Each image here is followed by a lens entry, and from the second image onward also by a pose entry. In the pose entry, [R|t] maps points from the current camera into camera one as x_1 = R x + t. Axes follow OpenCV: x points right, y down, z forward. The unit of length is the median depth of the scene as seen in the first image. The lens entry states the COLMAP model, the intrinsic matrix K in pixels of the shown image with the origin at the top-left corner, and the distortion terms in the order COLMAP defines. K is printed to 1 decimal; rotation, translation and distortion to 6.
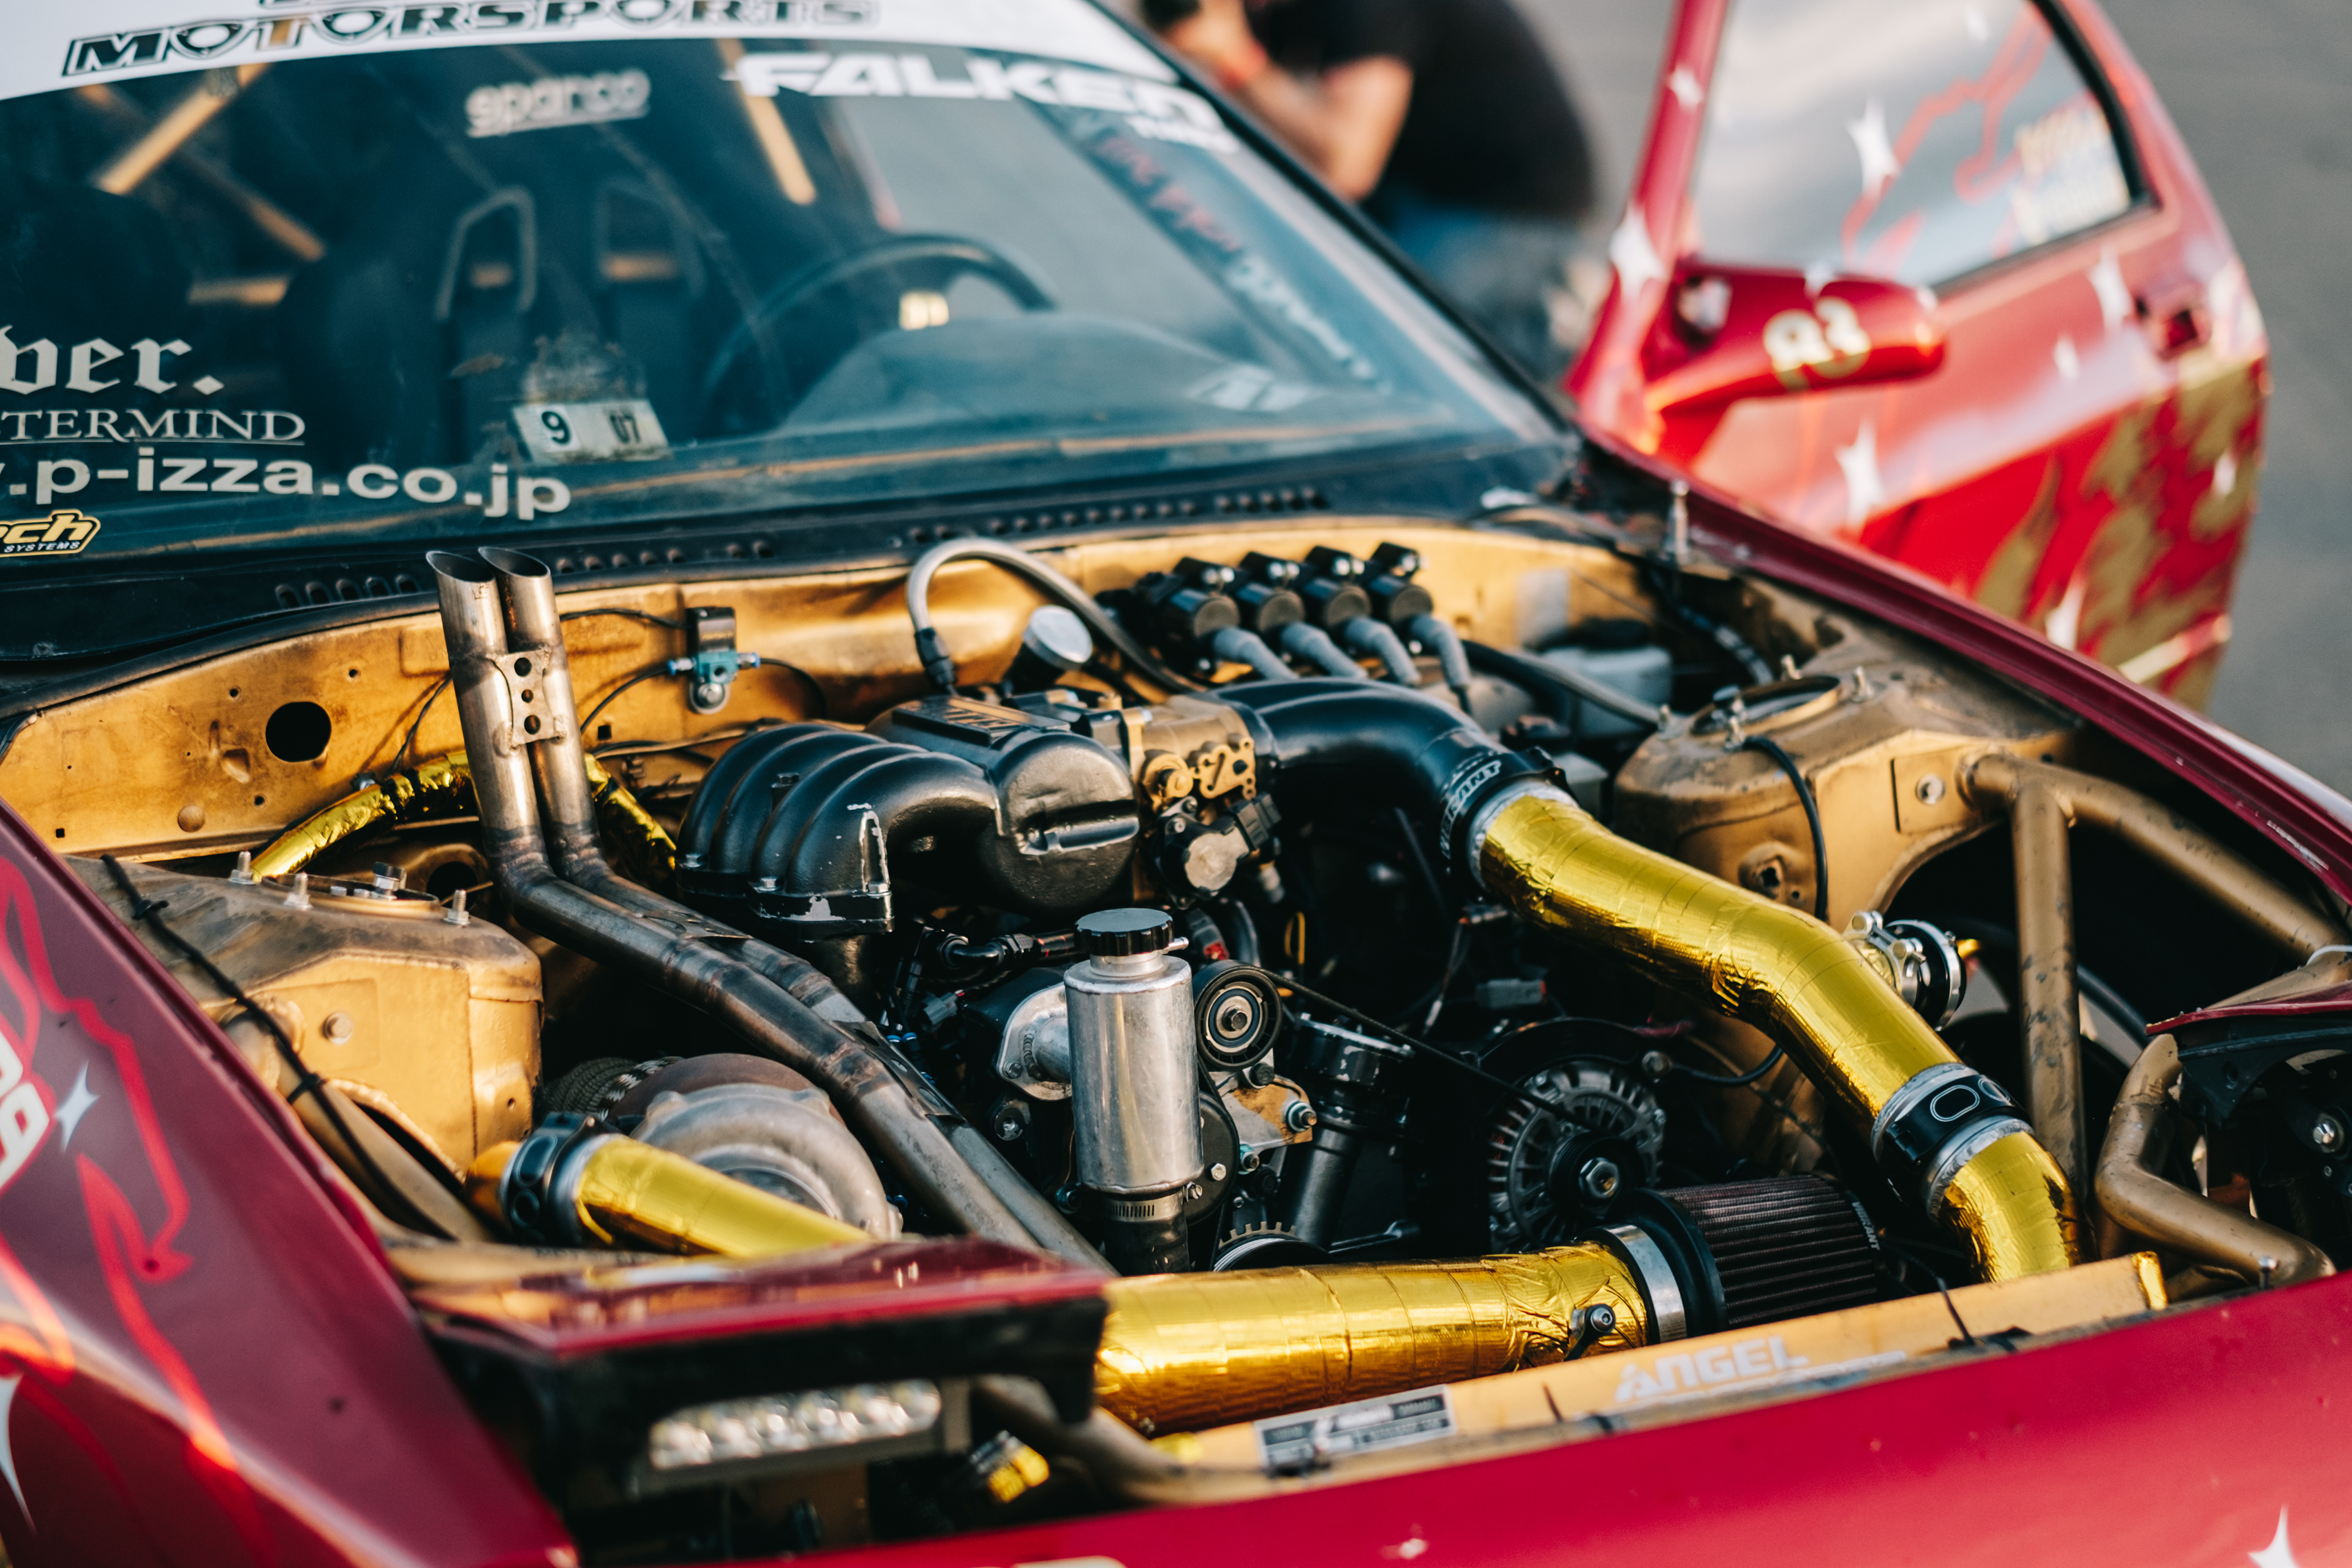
lens RADIAL K [[5782.6, 0, 1176.0], [0, 5782.6, 784.0], [0, 0, 1]] dist [0.044275, -0.656193]
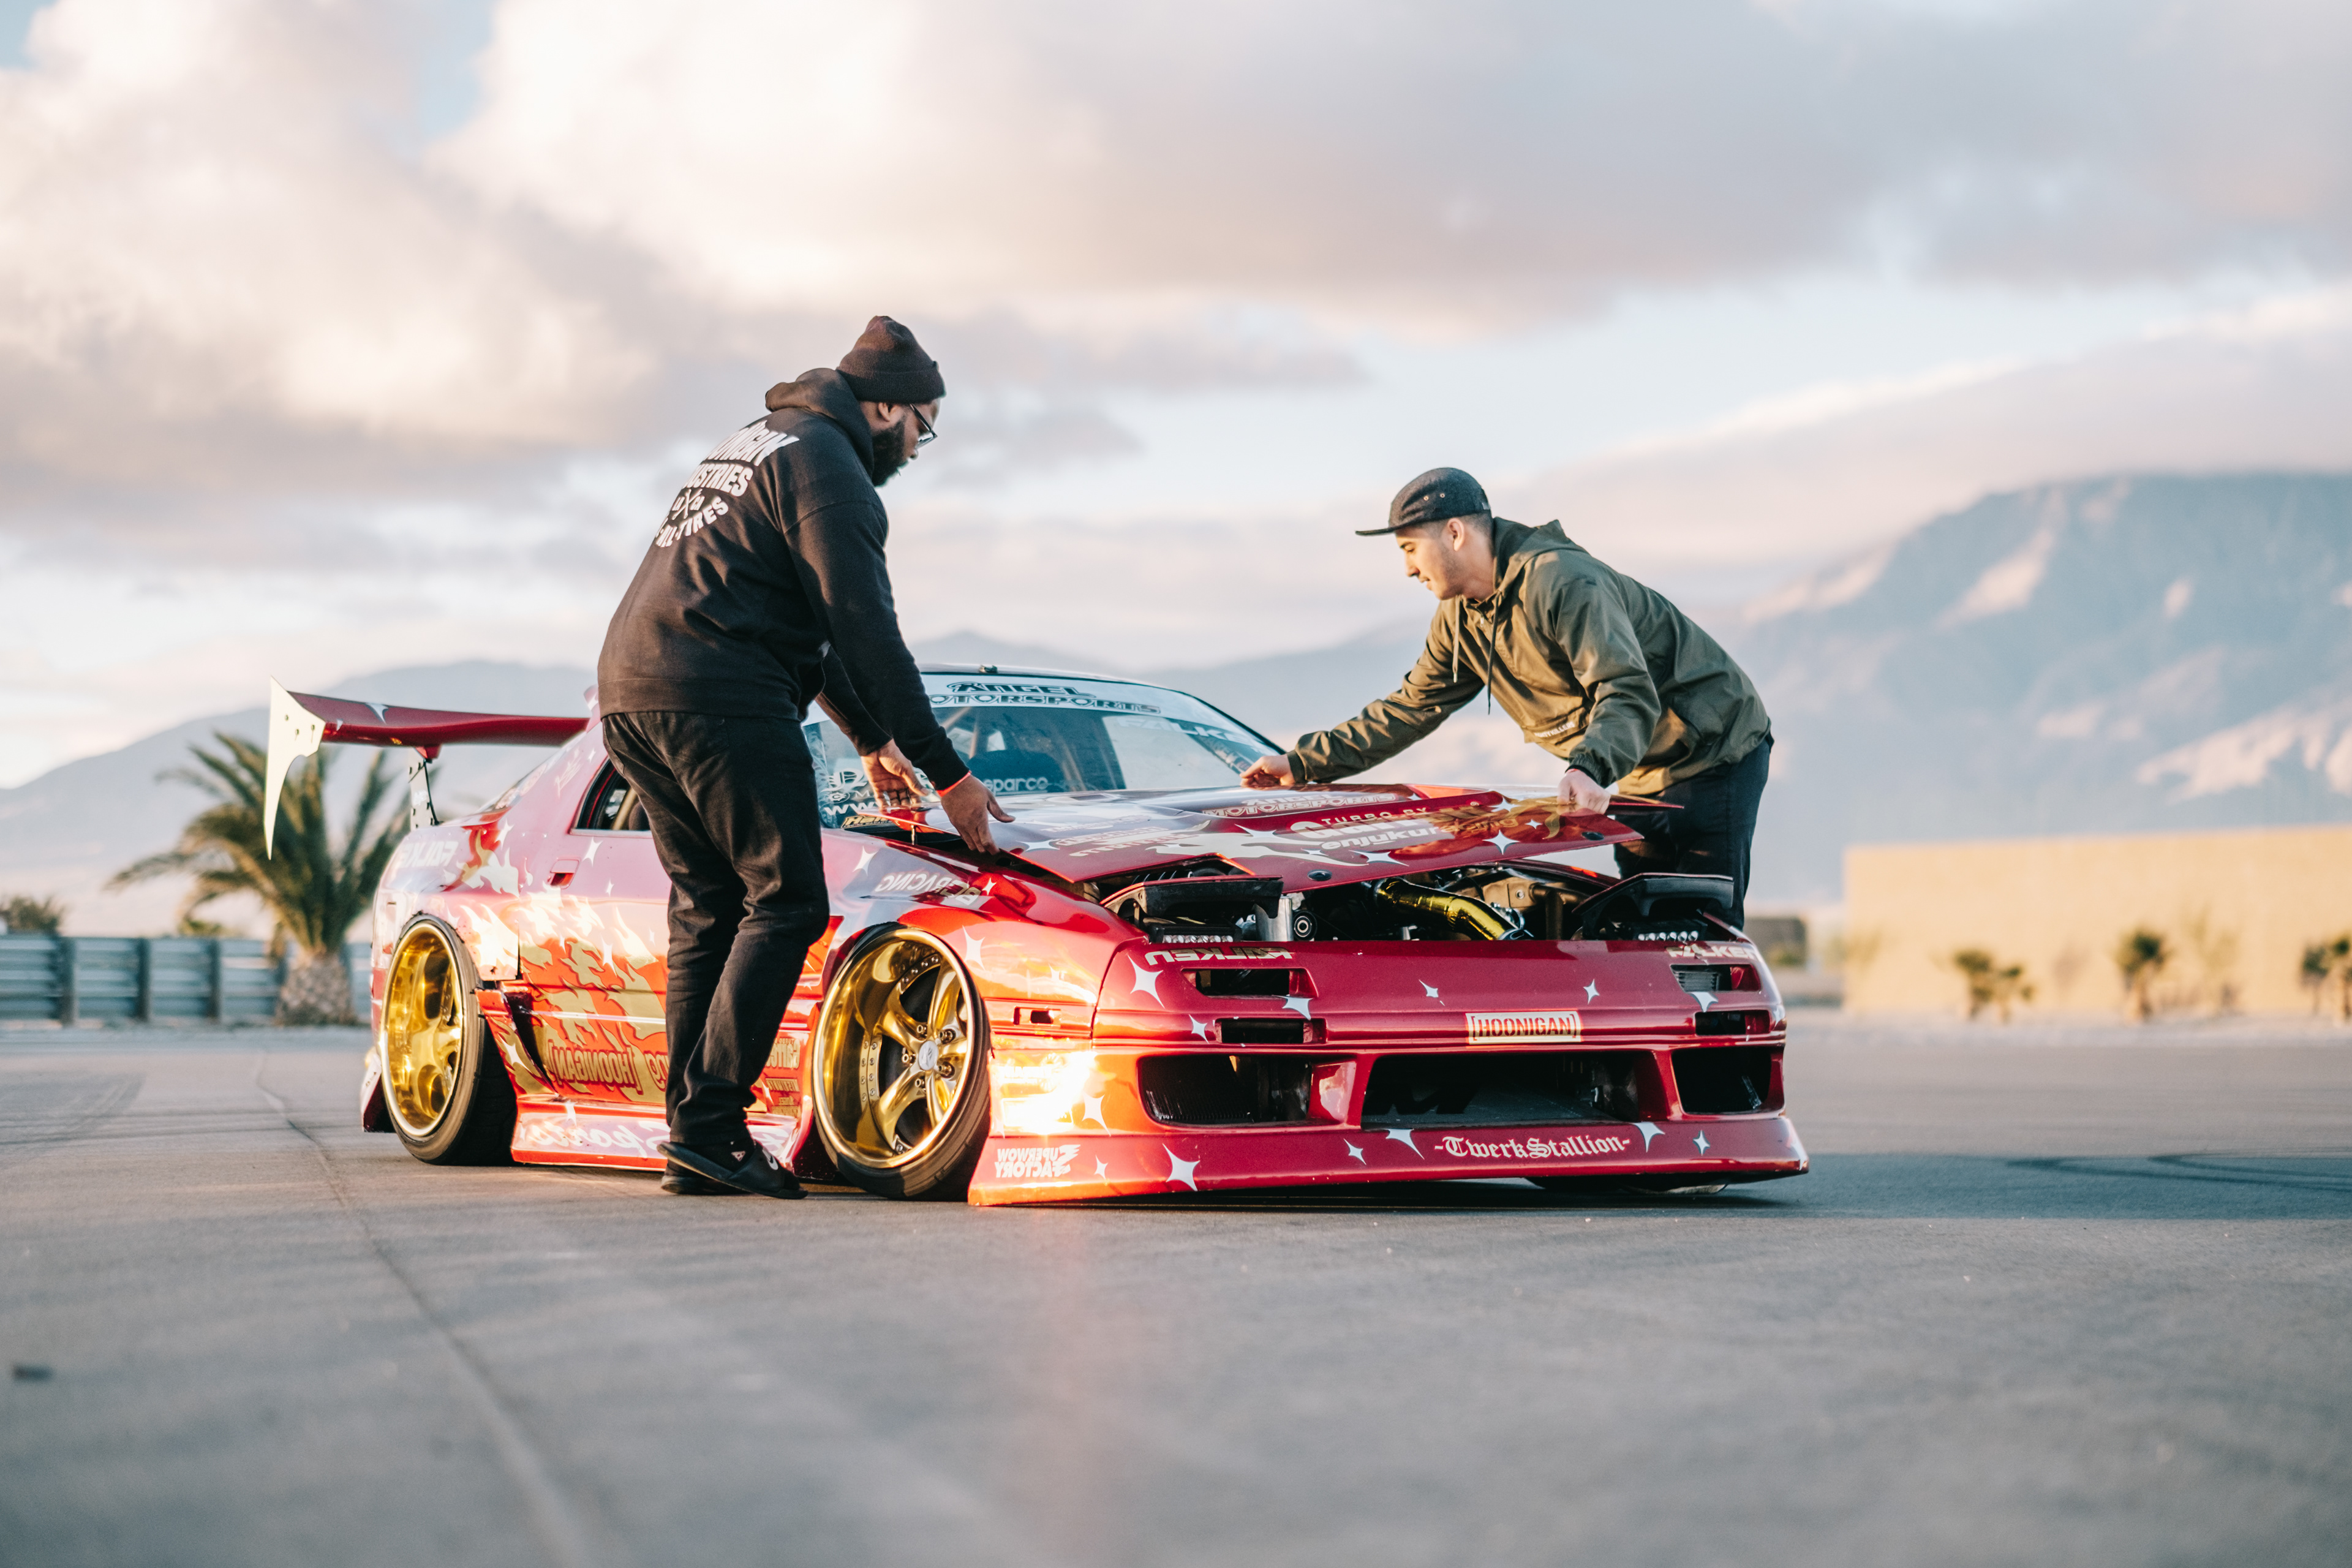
lens RADIAL K [[5708.8, 0, 1176.6], [0, 5708.8, 843.8], [0, 0, 1]] dist [0.063319, -0.452231]
pose [[0.999878, 0.007453, 0.013751, -0.093429], [-0.003815, 0.968832, -0.247690, 0.706100], [-0.015169, 0.247607, 0.968742, -1.911927]]
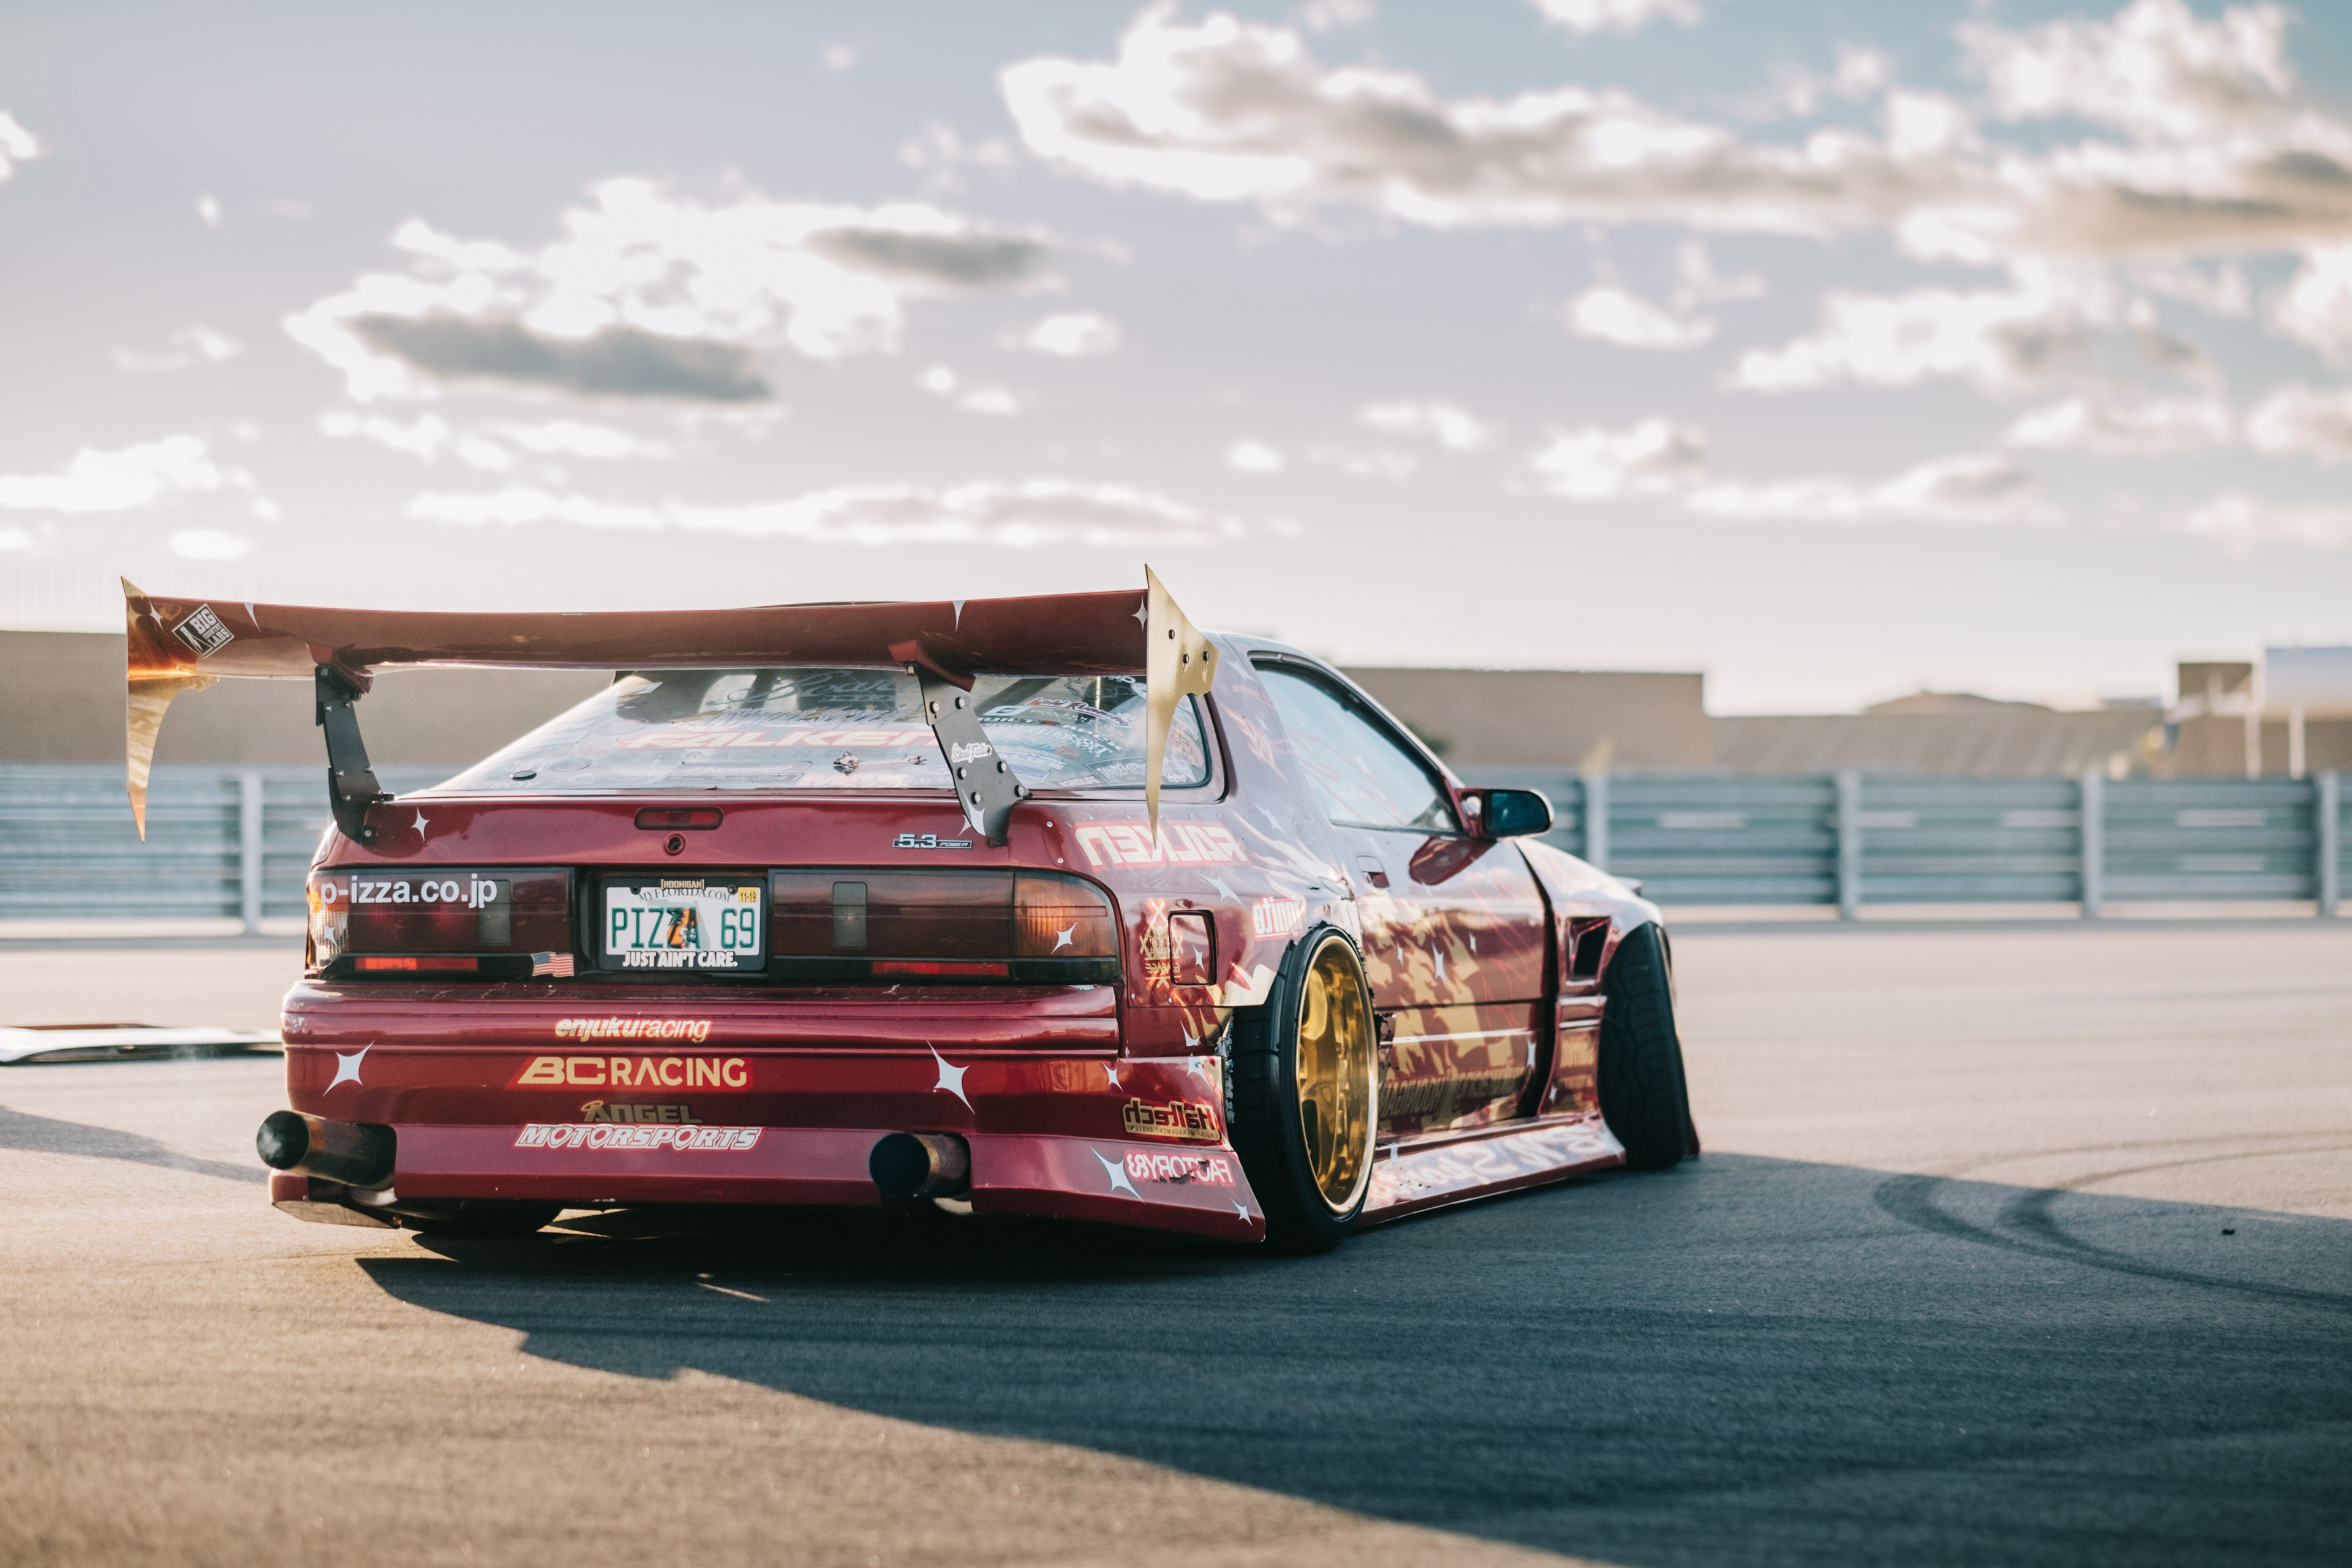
lens RADIAL K [[5782.6, 0, 1176.0], [0, 5782.6, 784.0], [0, 0, 1]] dist [0.044275, -0.656193]
pose [[-0.683420, 0.011925, 0.729928, -2.300053], [0.172011, 0.974345, 0.145134, -0.515093], [-0.709471, 0.224743, -0.667938, 3.047993]]
